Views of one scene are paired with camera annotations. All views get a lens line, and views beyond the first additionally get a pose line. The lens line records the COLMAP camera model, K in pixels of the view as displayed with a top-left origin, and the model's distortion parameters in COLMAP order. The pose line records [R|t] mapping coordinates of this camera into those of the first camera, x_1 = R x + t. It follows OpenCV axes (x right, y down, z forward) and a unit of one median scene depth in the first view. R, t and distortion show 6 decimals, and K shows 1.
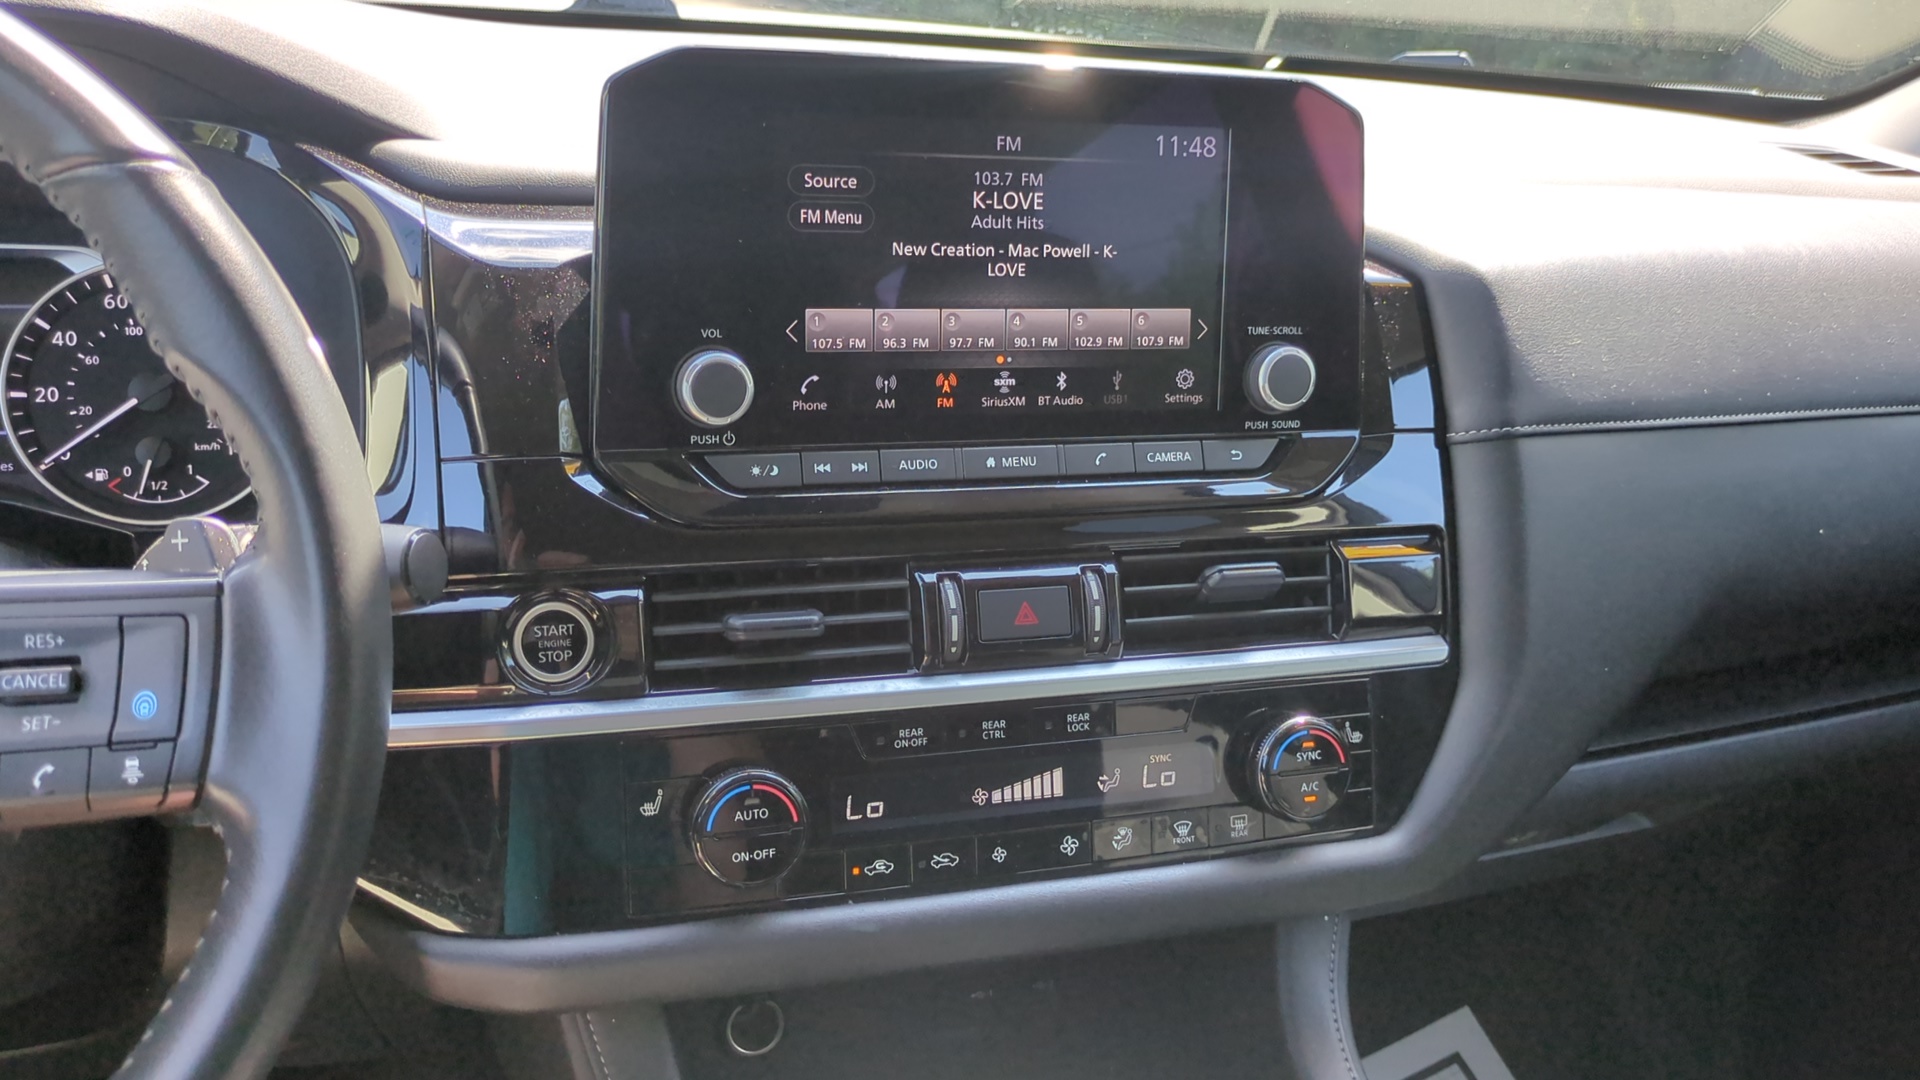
lens RADIAL K [[1660.5, 0, 960.6], [0, 1660.5, 519.1], [0, 0, 1]] dist [0.071870, -0.161481]
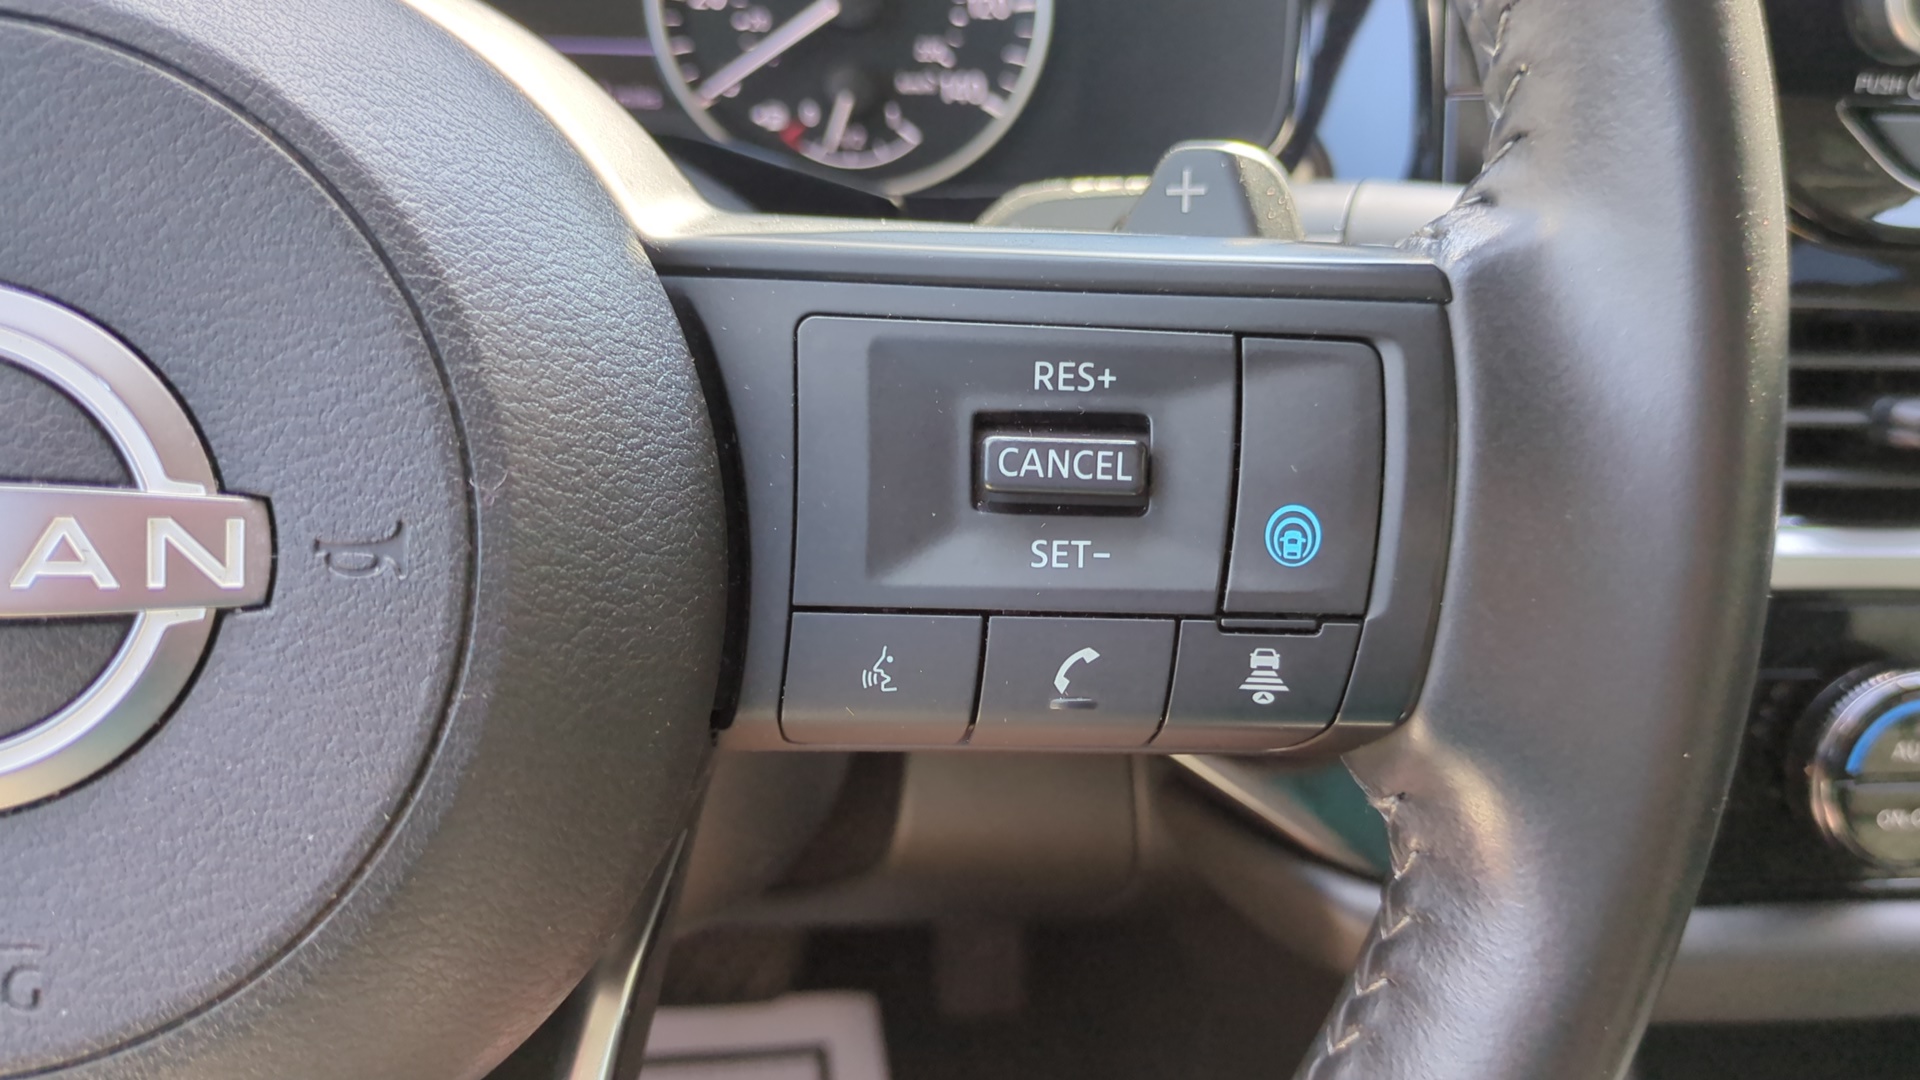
lens RADIAL K [[1660.5, 0, 960.6], [0, 1660.5, 519.1], [0, 0, 1]] dist [0.071870, -0.161481]
pose [[0.976894, 0.092542, -0.192649, -0.313539], [-0.062769, 0.985873, 0.155287, 0.027367], [0.204298, -0.139606, 0.968903, 0.350343]]
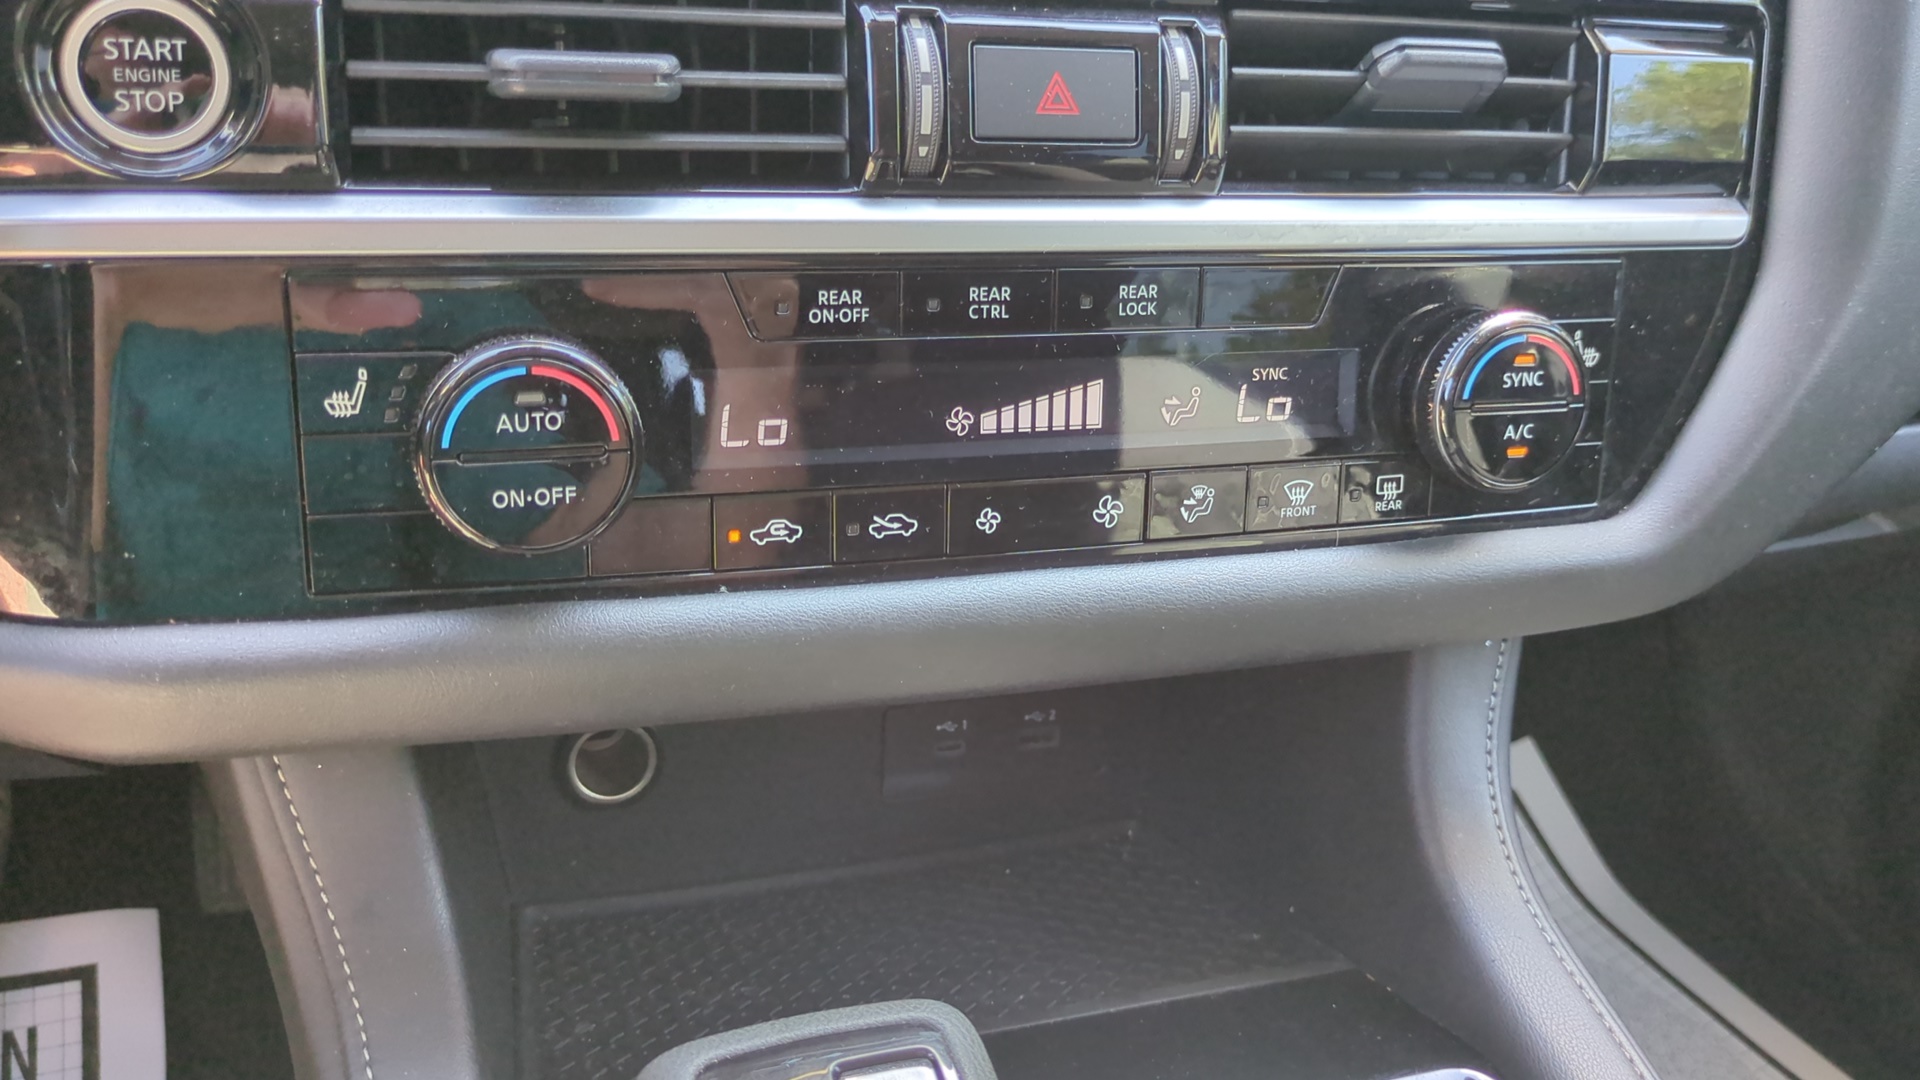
lens RADIAL K [[1660.5, 0, 960.6], [0, 1660.5, 519.1], [0, 0, 1]] dist [0.071870, -0.161481]
pose [[0.999017, 0.043307, 0.009446, 0.007988], [-0.044301, 0.982599, 0.180377, 0.095290], [-0.001470, -0.180618, 0.983552, 0.423179]]
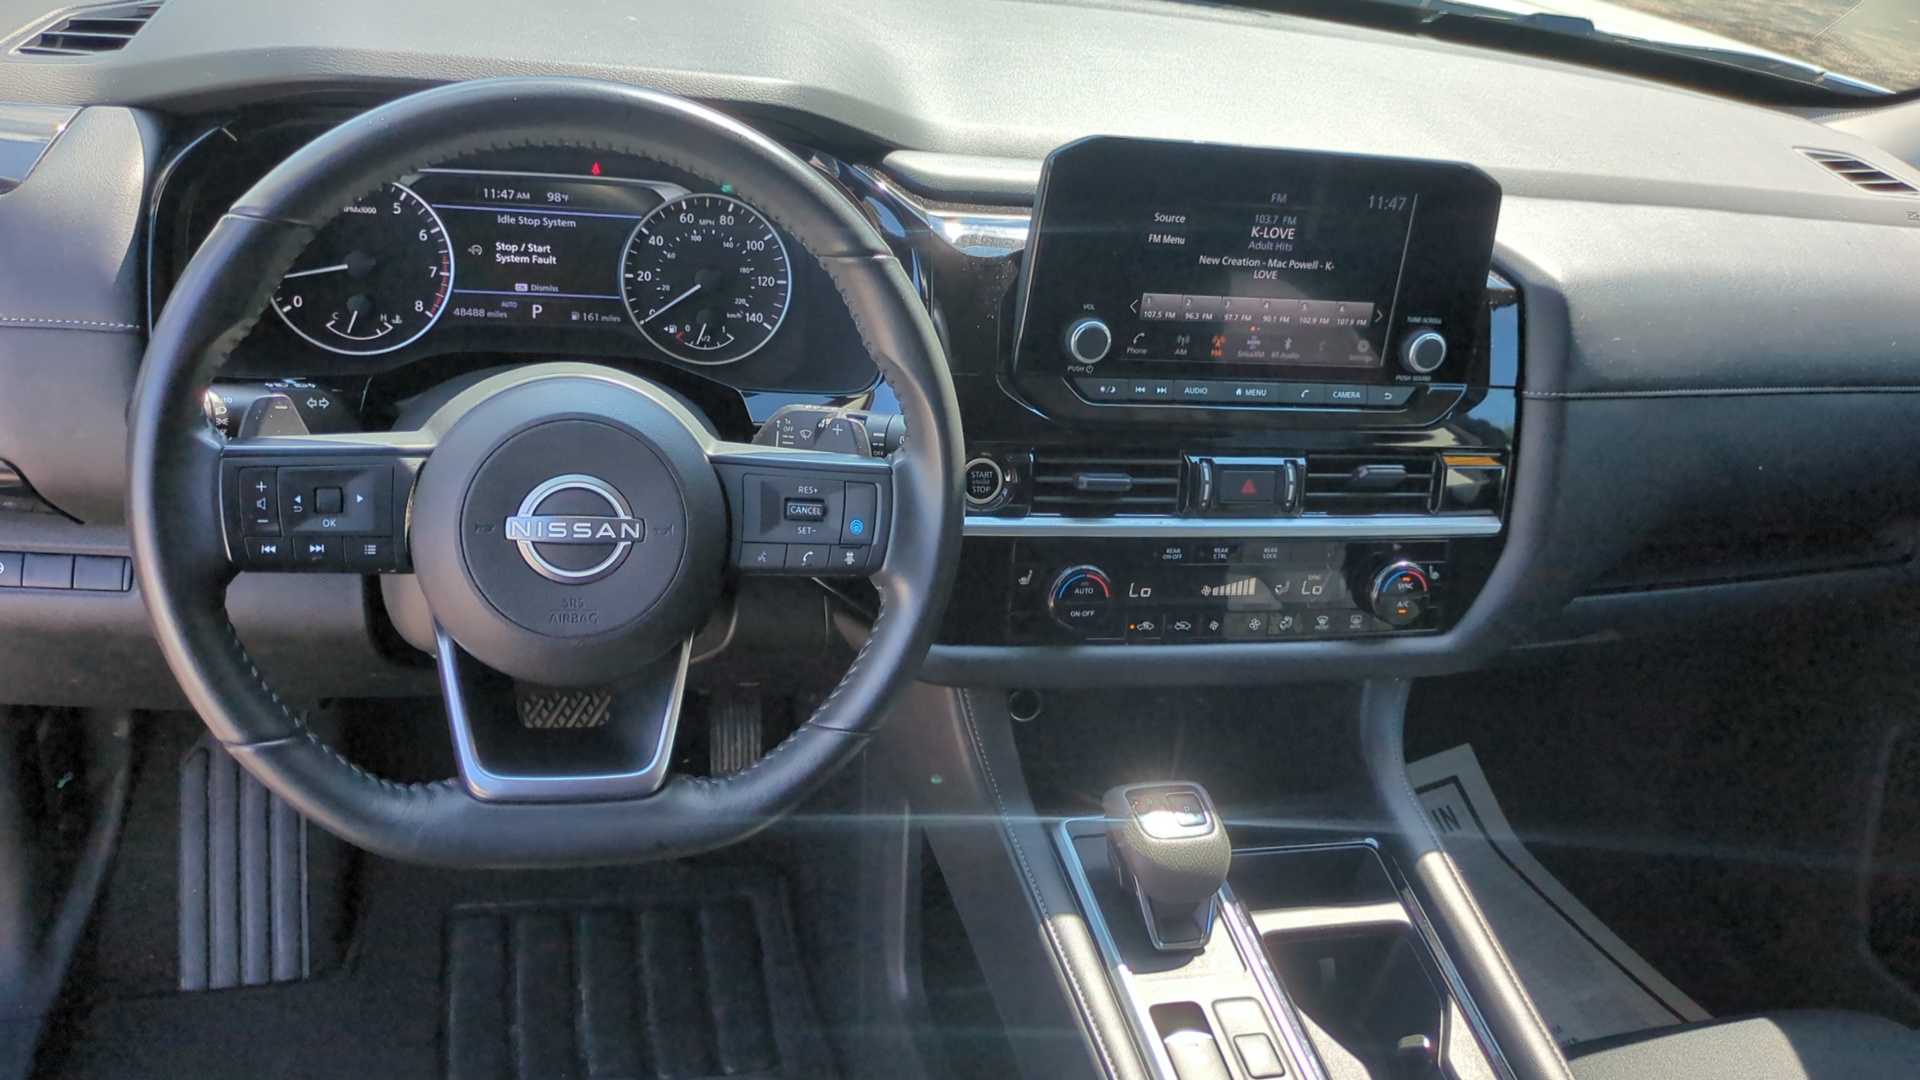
lens RADIAL K [[1660.5, 0, 960.6], [0, 1660.5, 519.1], [0, 0, 1]] dist [0.071870, -0.161481]
pose [[0.994069, 0.107683, -0.015192, -0.212699], [-0.103230, 0.978303, 0.179631, -0.175429], [0.034206, -0.176998, 0.983617, -0.629424]]
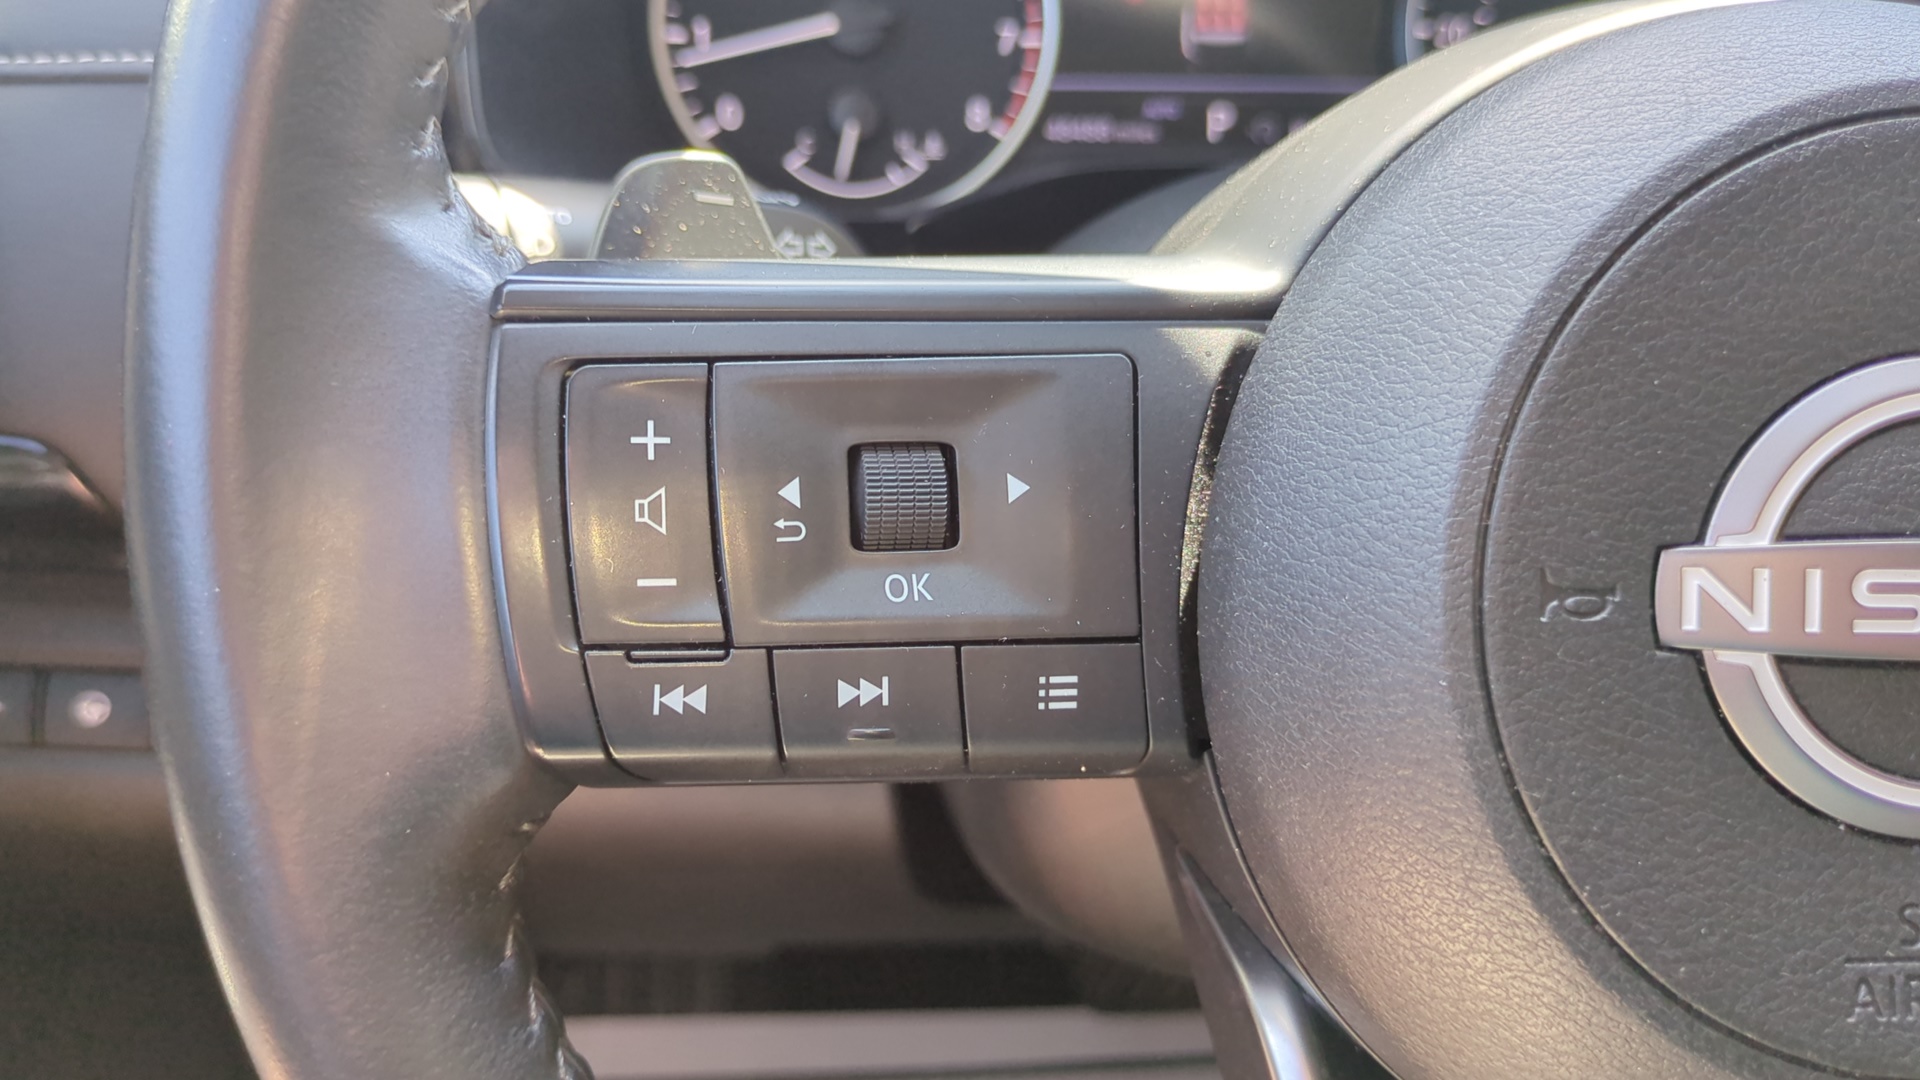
lens RADIAL K [[1660.5, 0, 960.6], [0, 1660.5, 519.1], [0, 0, 1]] dist [0.071870, -0.161481]
pose [[0.968268, 0.084017, -0.235366, -0.603710], [-0.047950, 0.986755, 0.154972, 0.031664], [0.245269, -0.138769, 0.959472, 0.256162]]
